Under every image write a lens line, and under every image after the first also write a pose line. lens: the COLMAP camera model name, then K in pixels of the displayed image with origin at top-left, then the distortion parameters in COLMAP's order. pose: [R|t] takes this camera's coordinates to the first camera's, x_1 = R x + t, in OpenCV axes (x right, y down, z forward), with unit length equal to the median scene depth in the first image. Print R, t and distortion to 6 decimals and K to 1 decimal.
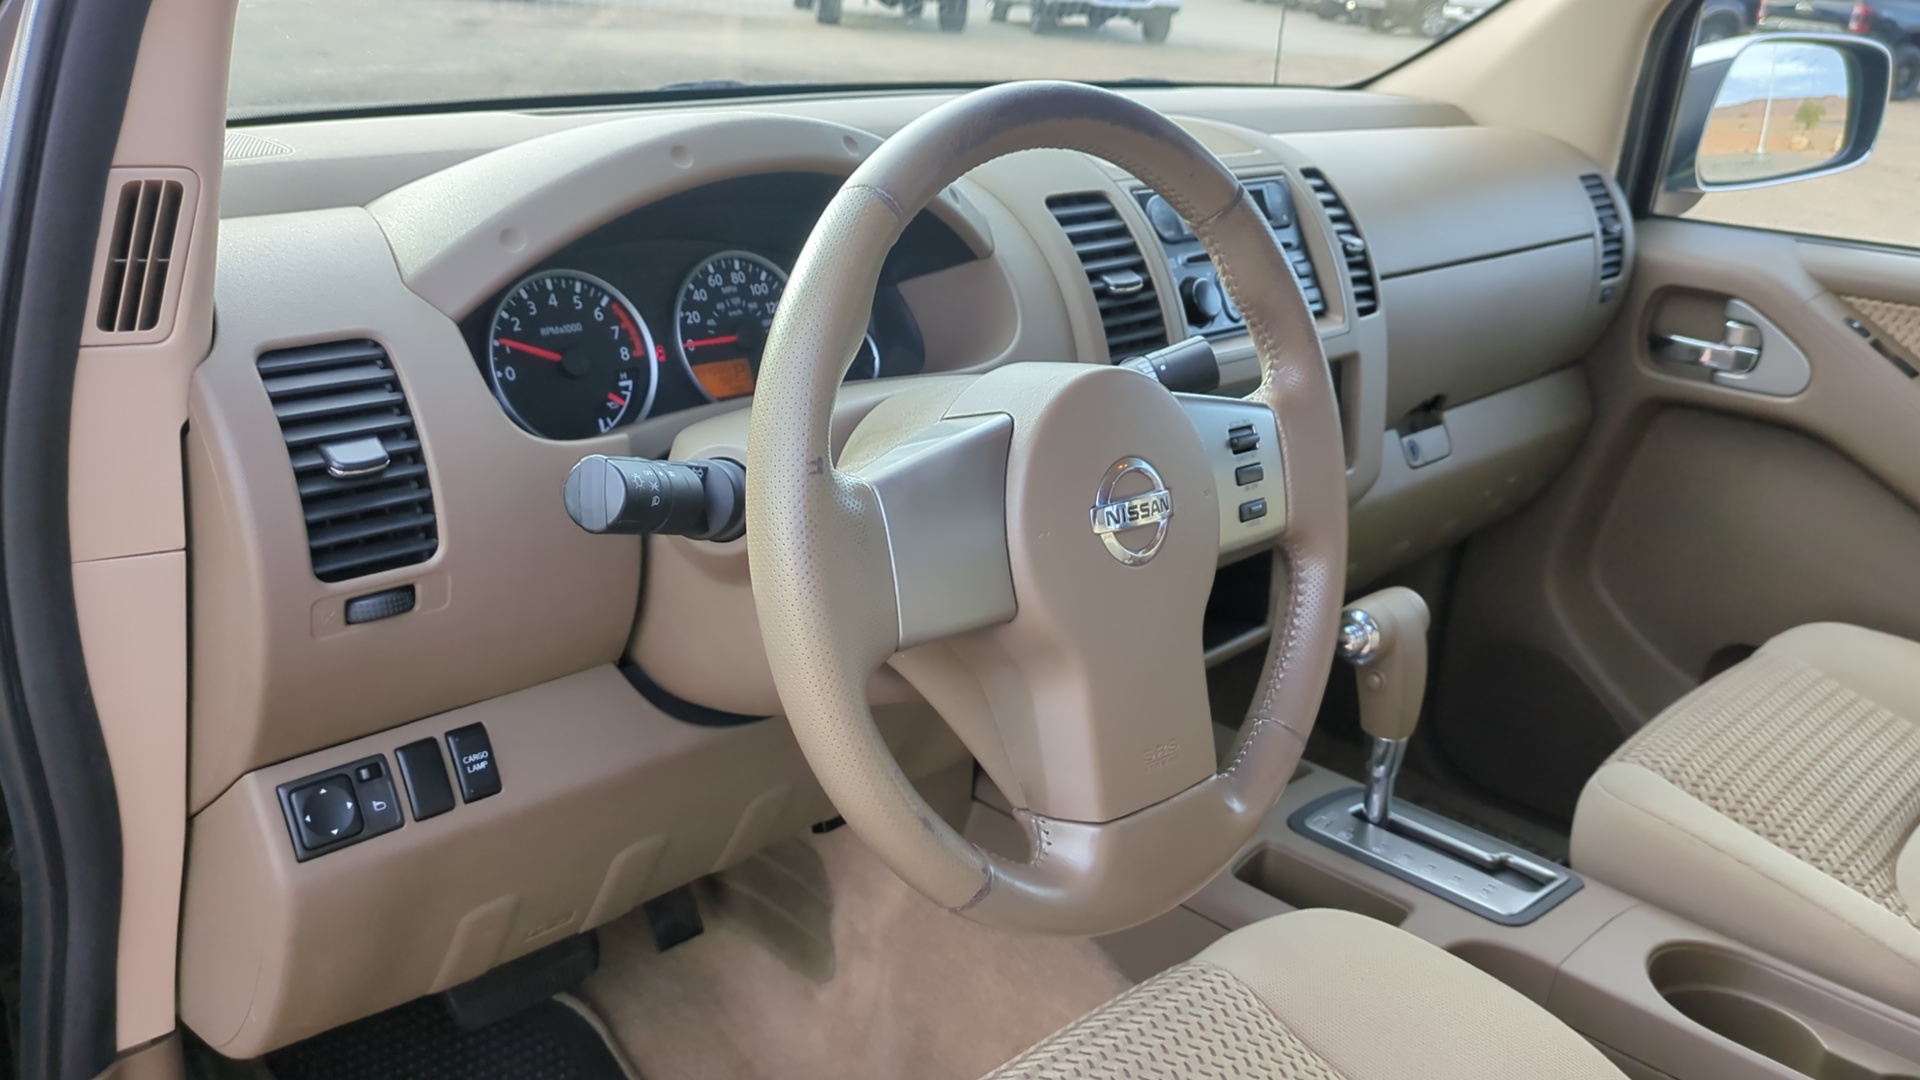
lens RADIAL K [[1633.0, 0, 968.7], [0, 1633.0, 545.1], [0, 0, 1]] dist [0.065375, -0.081495]
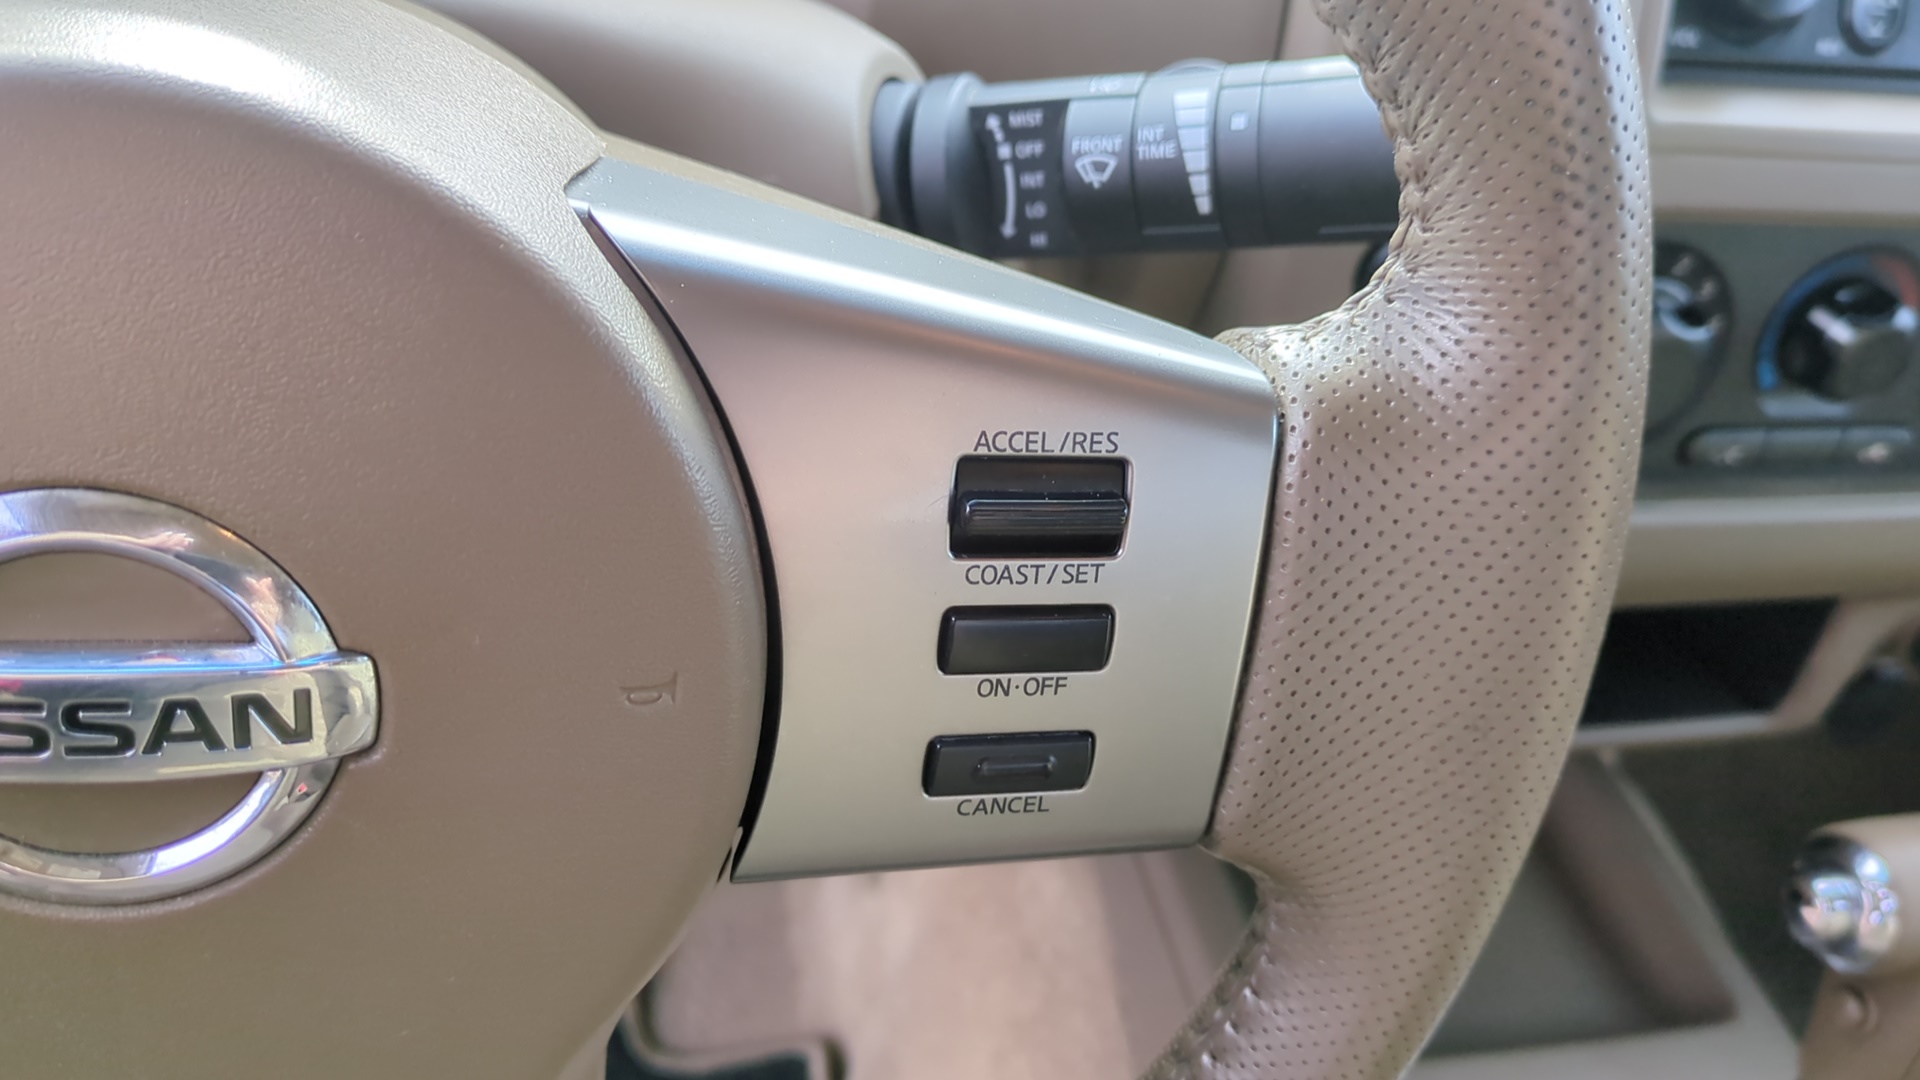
lens RADIAL K [[1633.0, 0, 1006.6], [0, 1633.0, 530.7], [0, 0, 1]] dist [0.065375, -0.081495]
pose [[0.833544, 0.389980, -0.391306, 0.239931], [-0.280399, 0.908936, 0.308563, -0.124965], [0.476006, -0.147480, 0.866988, 0.716353]]
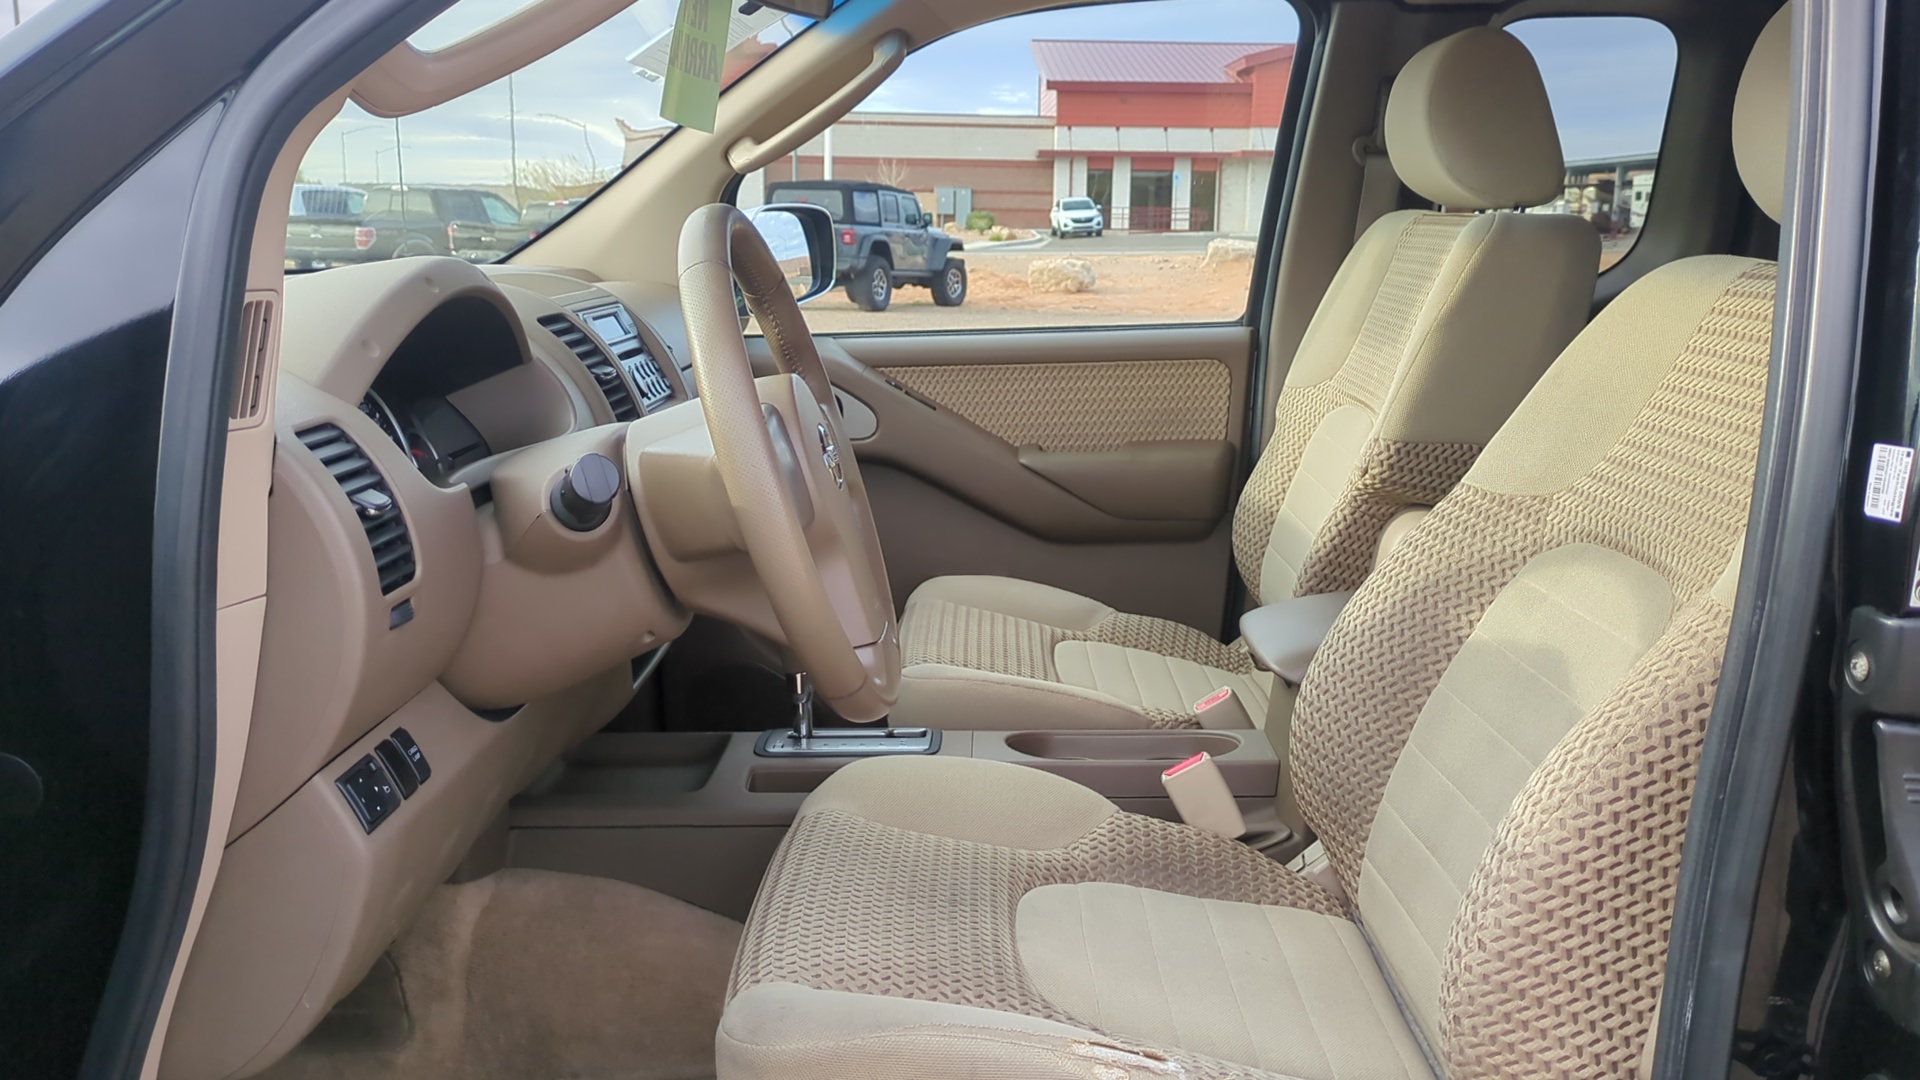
lens RADIAL K [[1633.0, 0, 964.0], [0, 1633.0, 552.3], [0, 0, 1]] dist [0.065375, -0.081495]
pose [[0.733773, -0.196278, 0.650425, -0.717291], [0.279021, 0.959957, -0.025090, 0.121900], [-0.619456, 0.199893, 0.759156, -0.237211]]
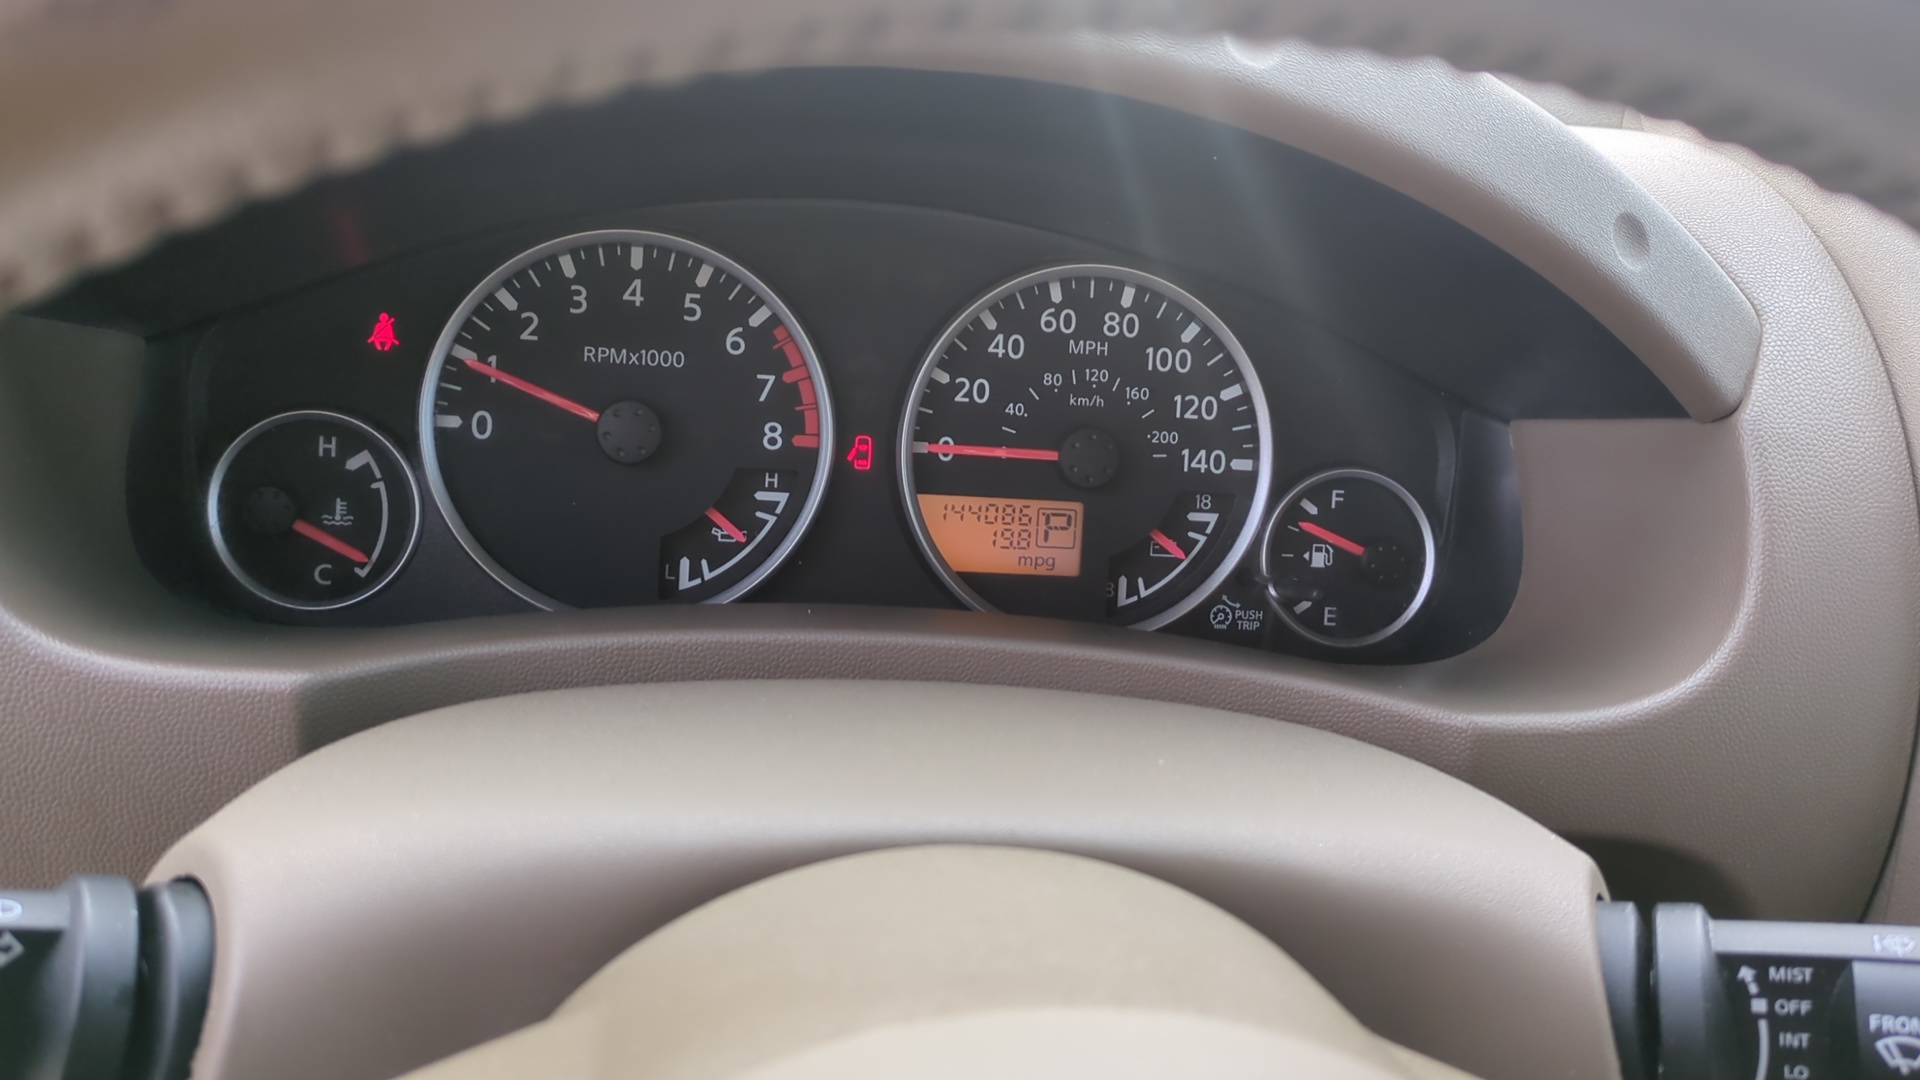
lens RADIAL K [[1633.0, 0, 978.0], [0, 1633.0, 566.7], [0, 0, 1]] dist [0.065375, -0.081495]
pose [[0.781039, 0.299854, -0.547783, 0.104424], [-0.275672, 0.952636, 0.128410, -0.166461], [0.560342, 0.050715, 0.826707, 0.693548]]
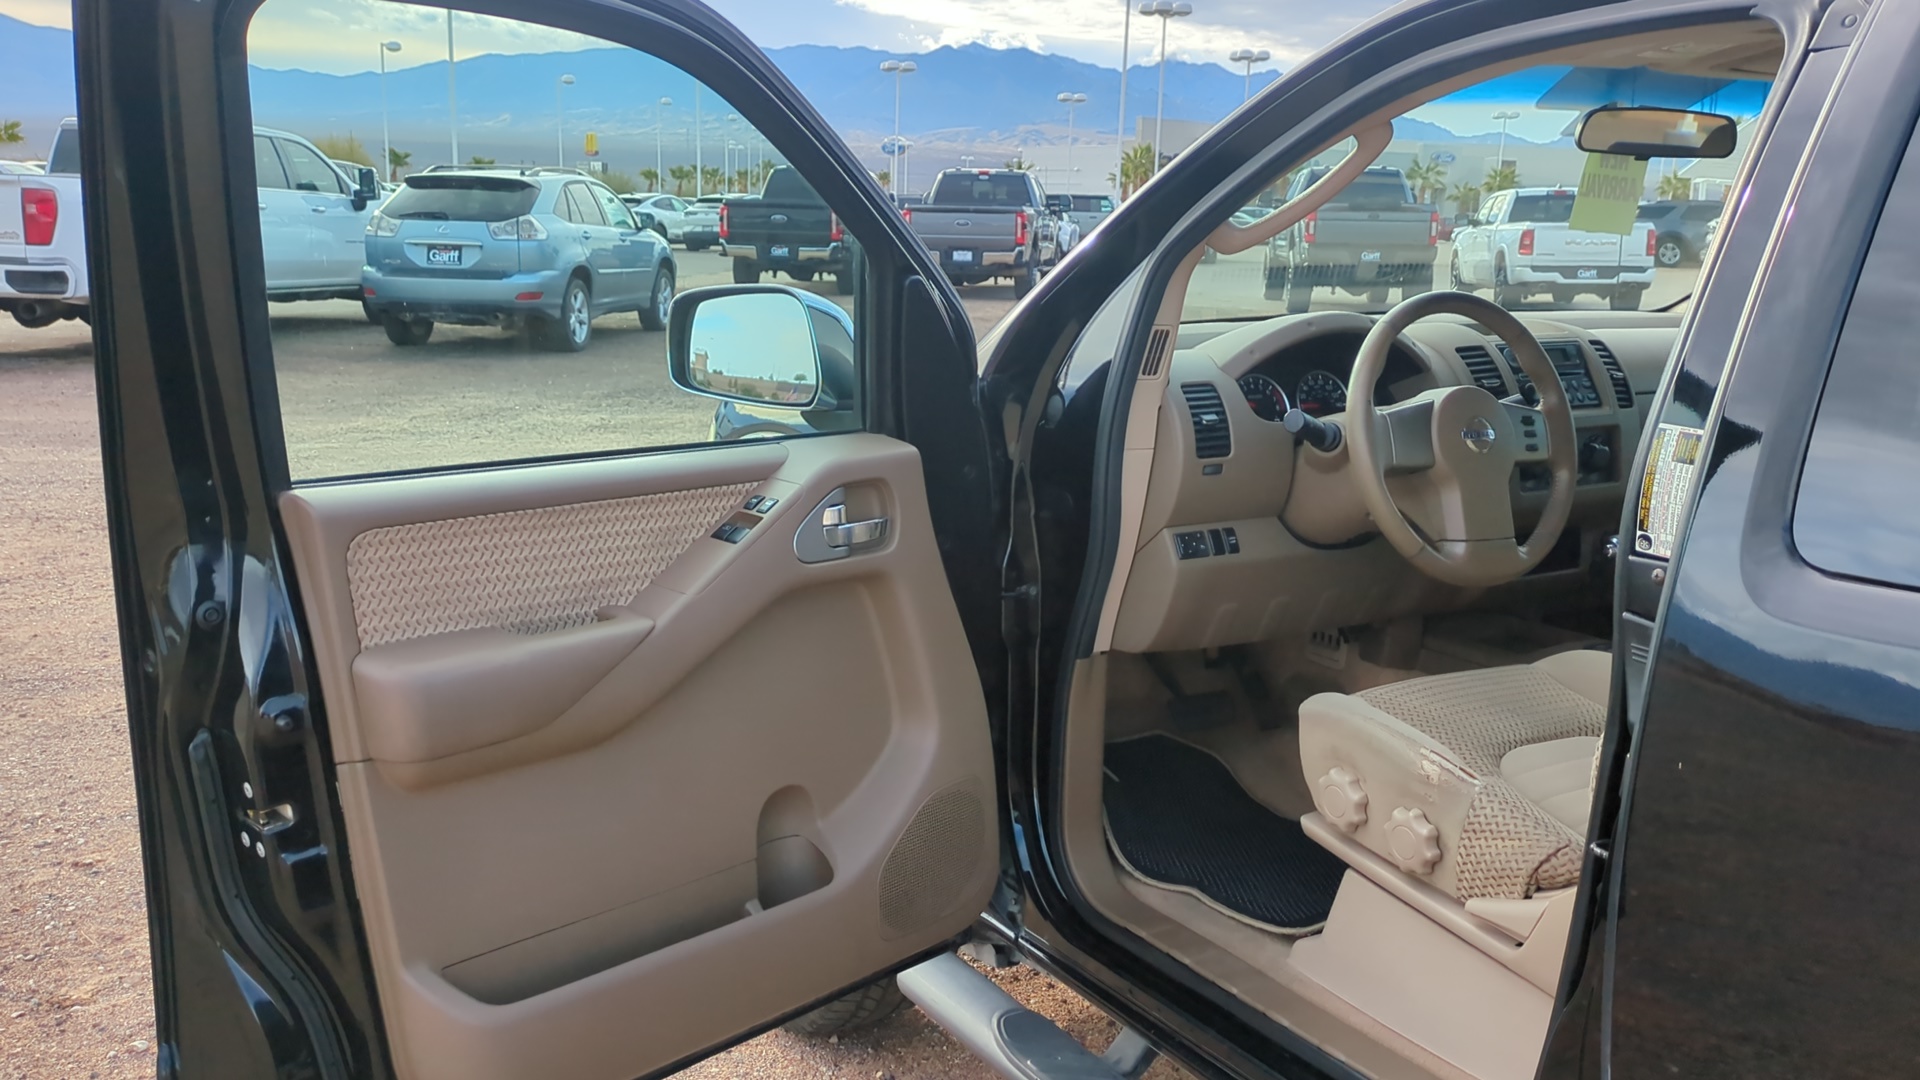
lens RADIAL K [[1633.0, 0, 973.3], [0, 1633.0, 543.1], [0, 0, 1]] dist [0.065375, -0.081495]
pose [[0.963317, 0.001940, -0.268358, 0.016890], [-0.047344, 0.985519, -0.162822, 0.552438], [0.264156, 0.169554, 0.949459, -1.572697]]
